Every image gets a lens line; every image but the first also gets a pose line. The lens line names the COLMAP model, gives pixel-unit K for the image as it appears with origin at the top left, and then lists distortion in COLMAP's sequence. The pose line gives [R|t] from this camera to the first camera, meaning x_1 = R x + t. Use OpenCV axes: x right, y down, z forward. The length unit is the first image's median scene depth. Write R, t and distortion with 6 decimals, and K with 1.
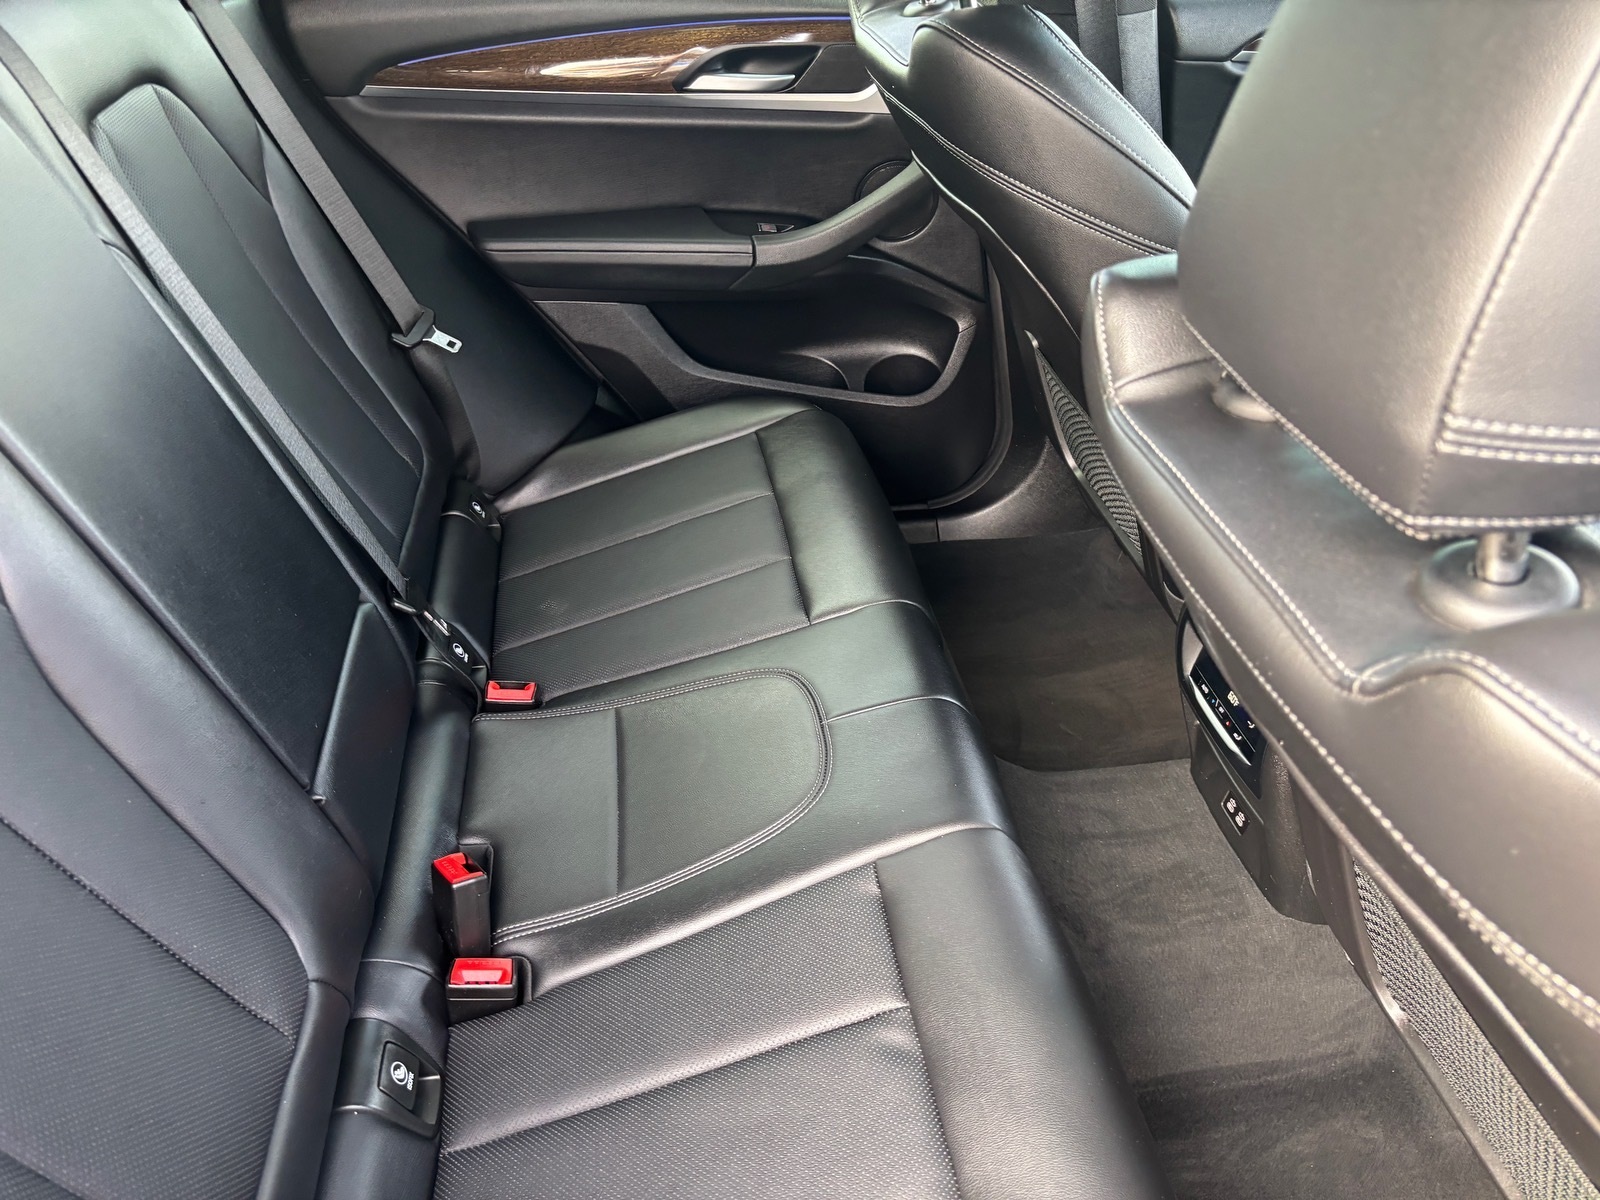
lens RADIAL K [[1228.2, 0, 799.2], [0, 1228.2, 602.1], [0, 0, 1]] dist [0.025327, -0.025707]
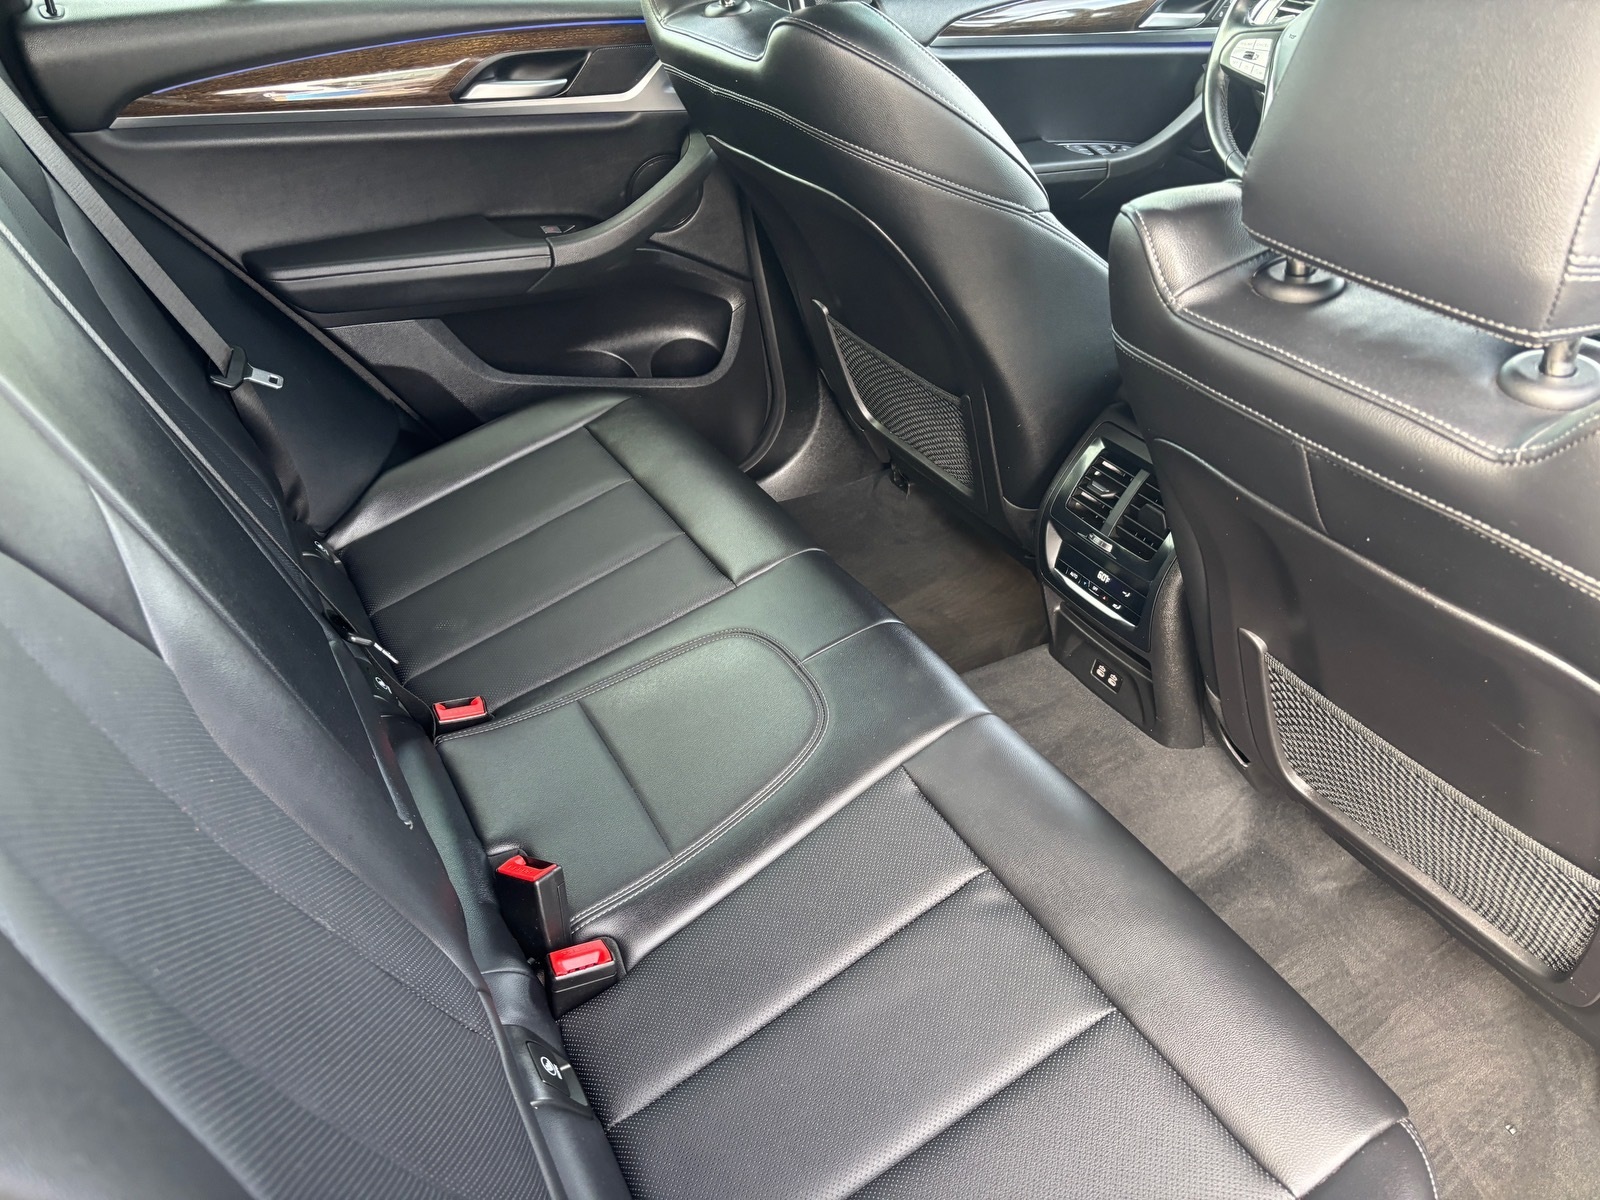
lens RADIAL K [[1228.2, 0, 804.8], [0, 1228.2, 596.7], [0, 0, 1]] dist [0.025327, -0.025707]
pose [[0.932300, -0.189061, 0.308337, -0.240866], [0.190523, 0.981348, 0.025652, 0.010063], [-0.307436, 0.034830, 0.950931, -0.030743]]
